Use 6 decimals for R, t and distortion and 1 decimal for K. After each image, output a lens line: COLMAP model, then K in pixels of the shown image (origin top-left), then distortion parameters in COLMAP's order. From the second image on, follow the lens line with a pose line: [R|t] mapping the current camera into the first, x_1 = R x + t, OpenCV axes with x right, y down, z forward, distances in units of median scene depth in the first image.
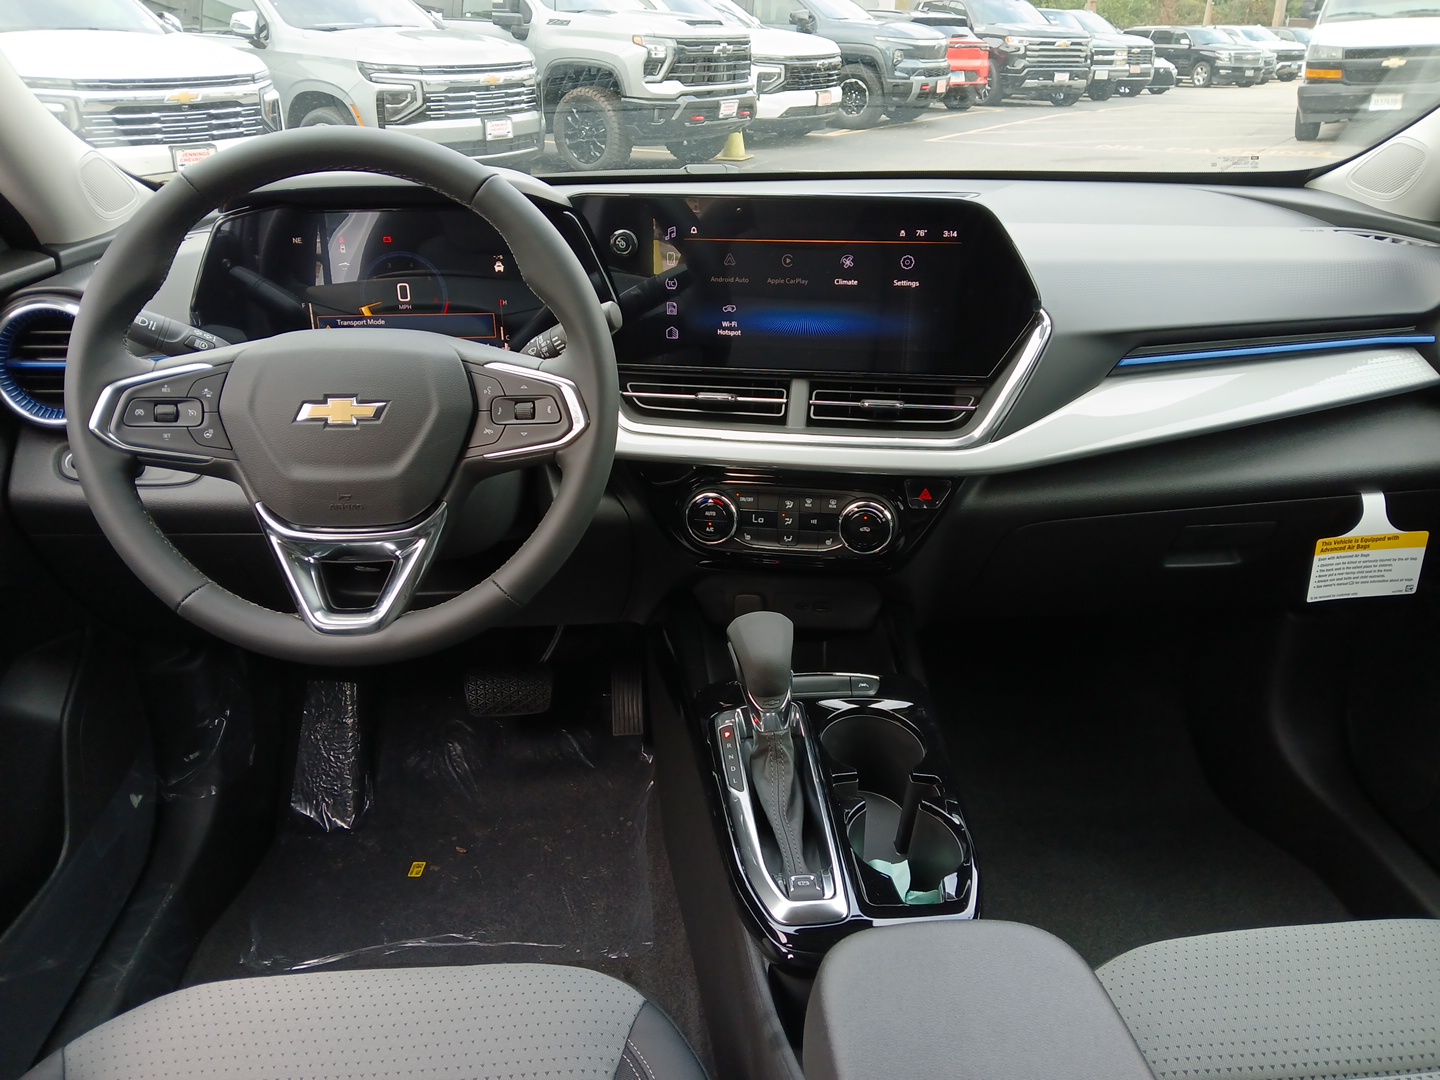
lens RADIAL K [[1057.8, 0, 720.0], [0, 1057.8, 541.9], [0, 0, 1]] dist [0.064109, -0.119184]
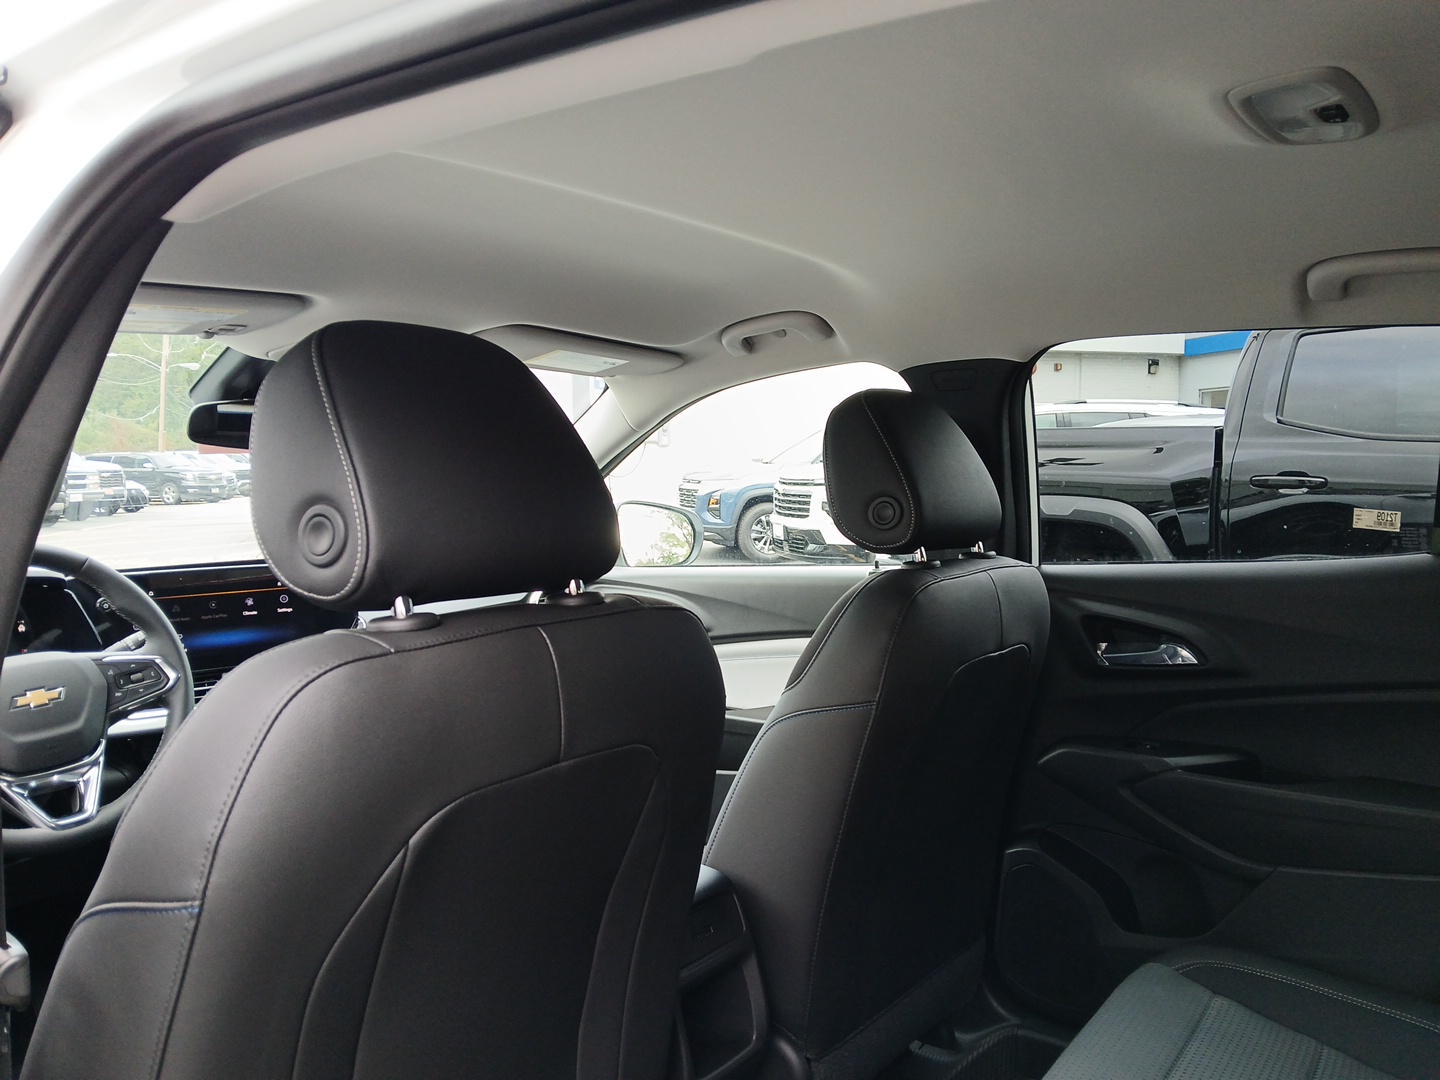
lens RADIAL K [[1105.5, 0, 720.0], [0, 1105.5, 540.0], [0, 0, 1]] dist [0.087439, -0.192427]
pose [[0.645685, -0.056881, 0.761482, -0.773472], [0.328375, 0.920988, -0.209644, 0.288812], [-0.689392, 0.385415, 0.613347, -0.725251]]
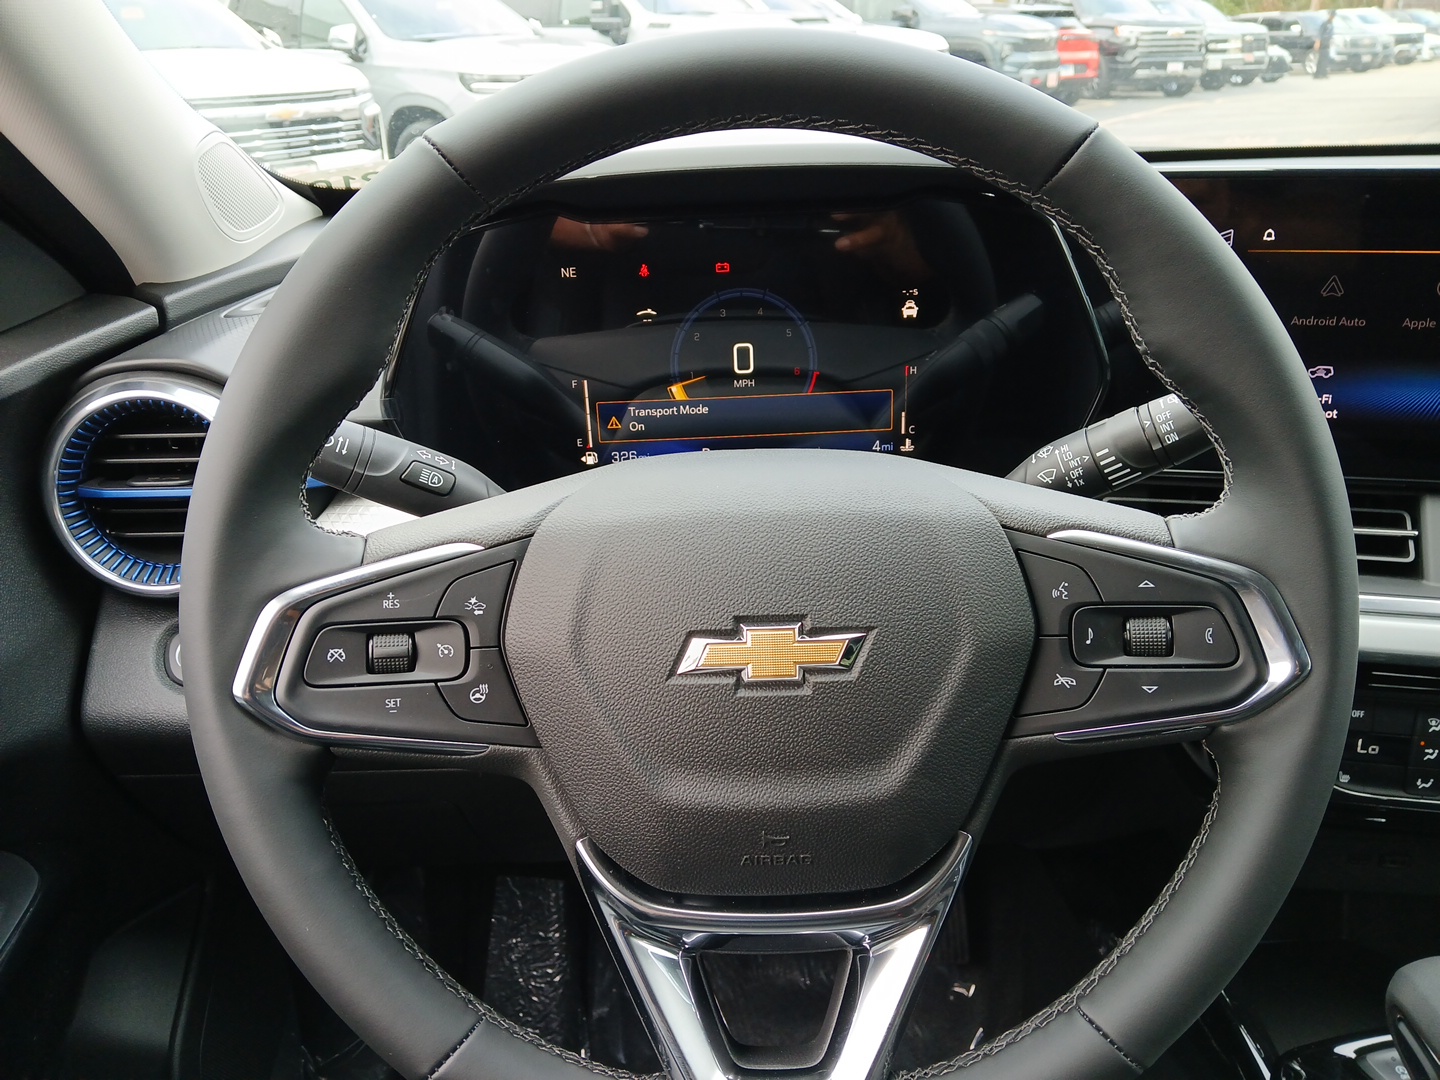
lens RADIAL K [[1064.4, 0, 720.6], [0, 1064.4, 535.4], [0, 0, 1]] dist [-0.001032, -0.026212]
pose [[0.997533, -0.005825, -0.069961, -0.262694], [0.005080, 0.999929, -0.010822, -0.127837], [0.070019, 0.010440, 0.997491, 0.418065]]
